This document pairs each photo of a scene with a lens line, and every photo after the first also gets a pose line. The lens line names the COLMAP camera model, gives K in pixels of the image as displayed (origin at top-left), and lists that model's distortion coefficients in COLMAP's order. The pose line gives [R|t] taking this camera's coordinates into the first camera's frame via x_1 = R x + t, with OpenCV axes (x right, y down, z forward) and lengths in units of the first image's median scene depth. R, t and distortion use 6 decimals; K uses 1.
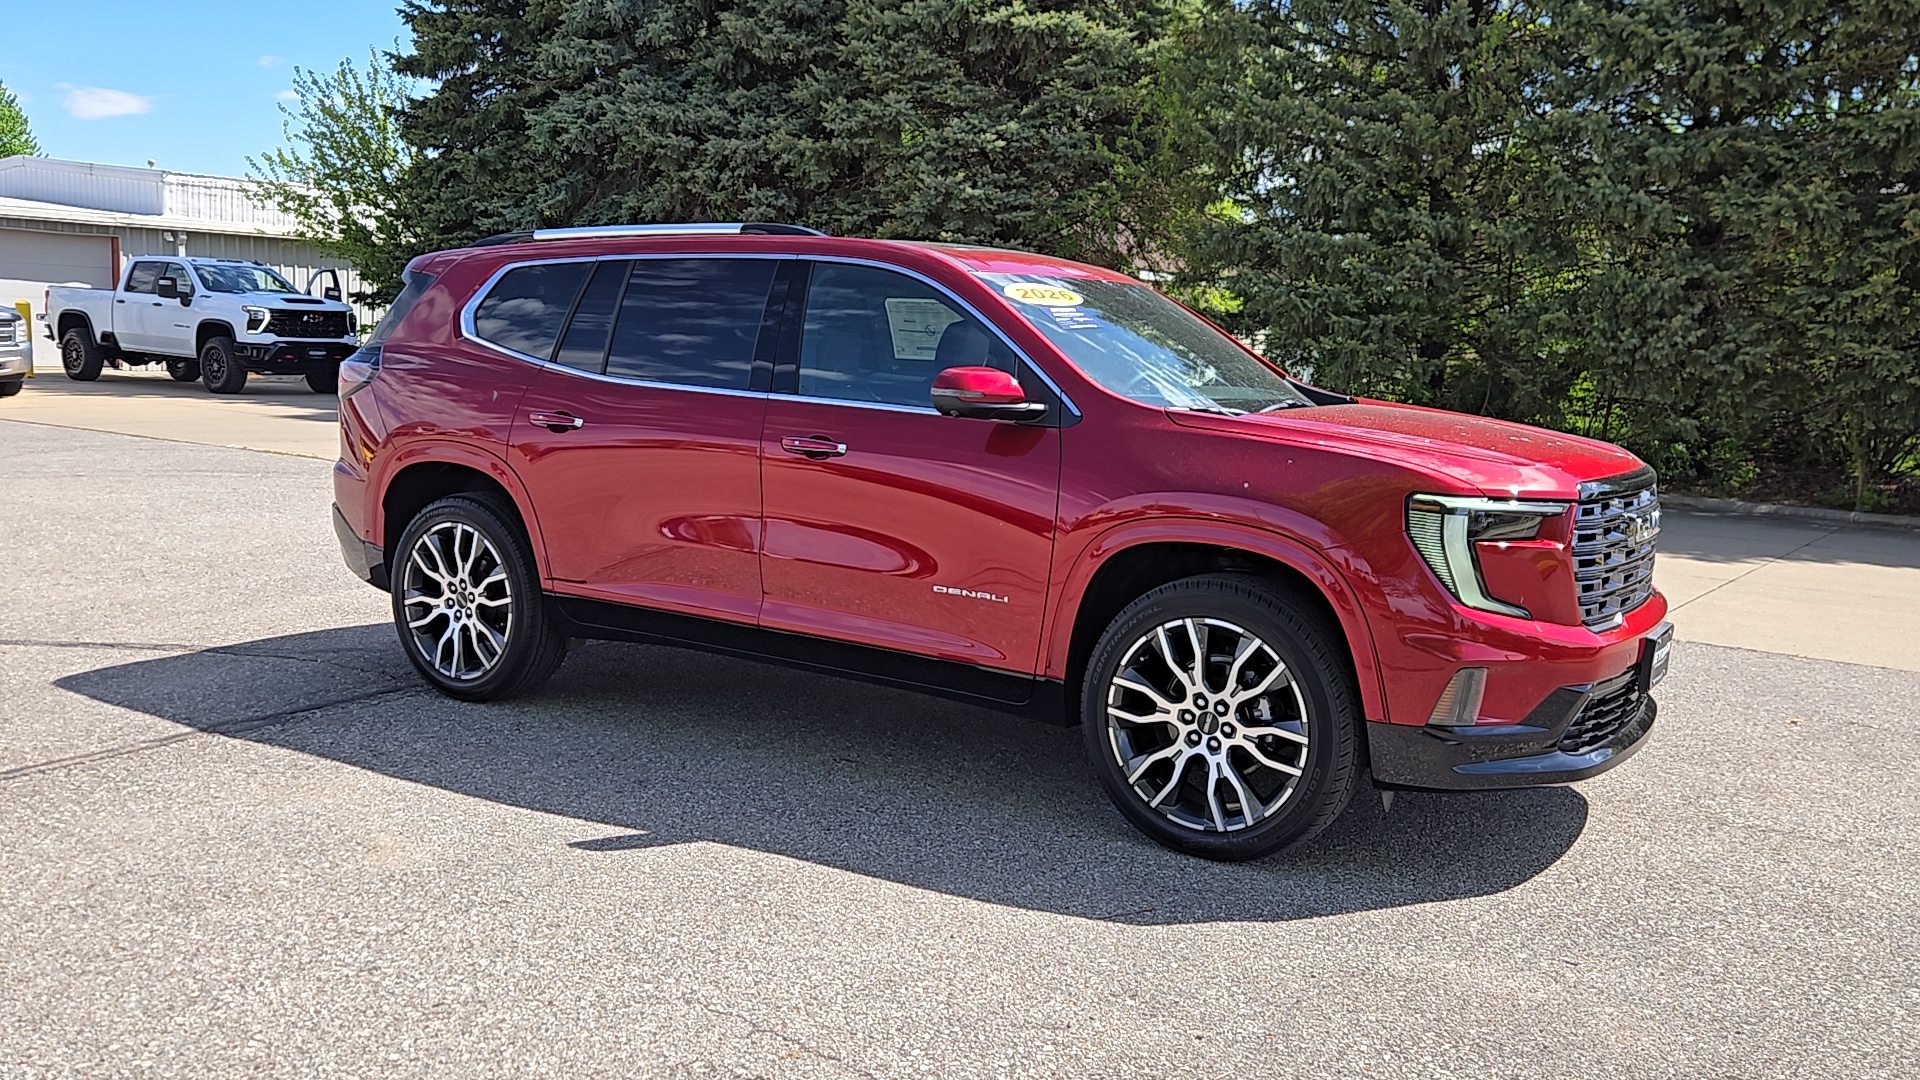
lens RADIAL K [[1623.7, 0, 948.8], [0, 1623.7, 538.3], [0, 0, 1]] dist [0.021432, -0.011923]
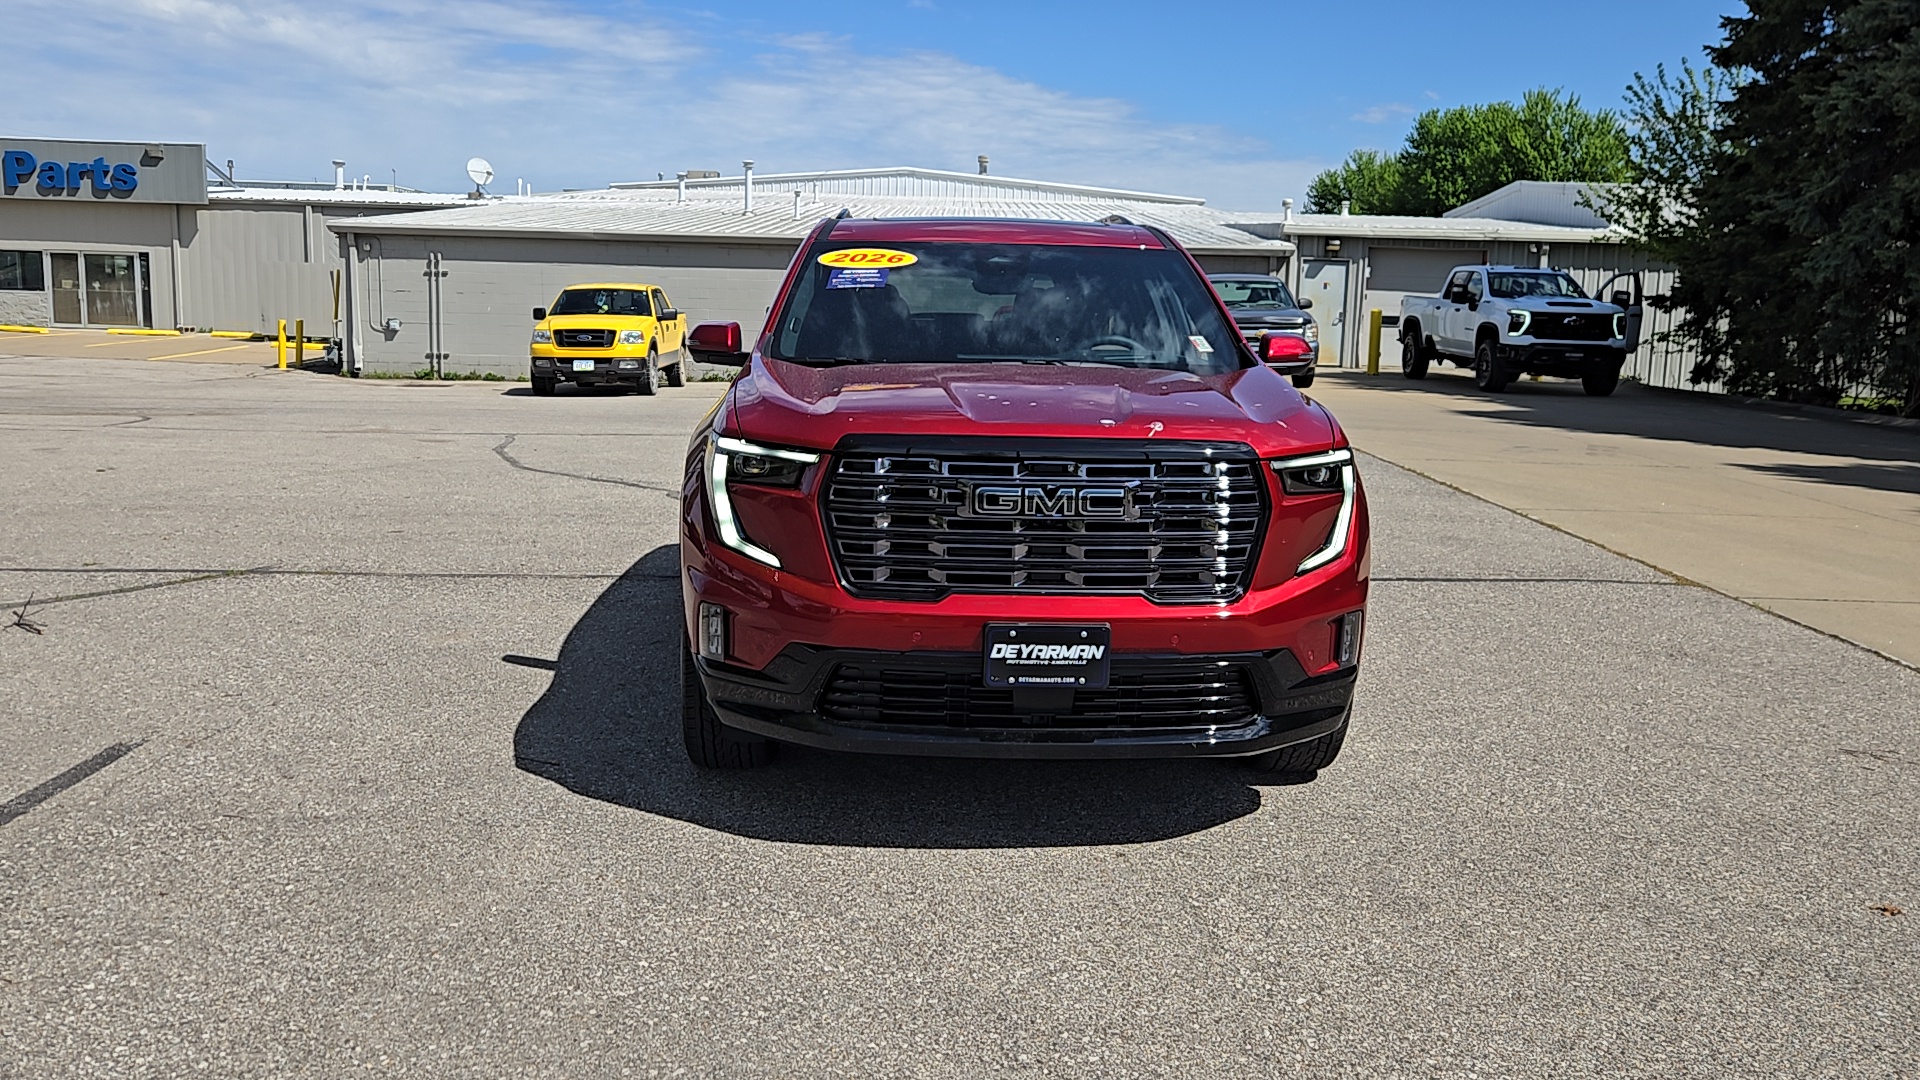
lens RADIAL K [[1623.7, 0, 948.8], [0, 1623.7, 538.3], [0, 0, 1]] dist [0.021432, -0.011923]
pose [[0.567256, 0.102717, -0.817110, 0.209674], [-0.110976, 0.992676, 0.047745, -0.004328], [0.816030, 0.063596, 0.574501, 0.090477]]
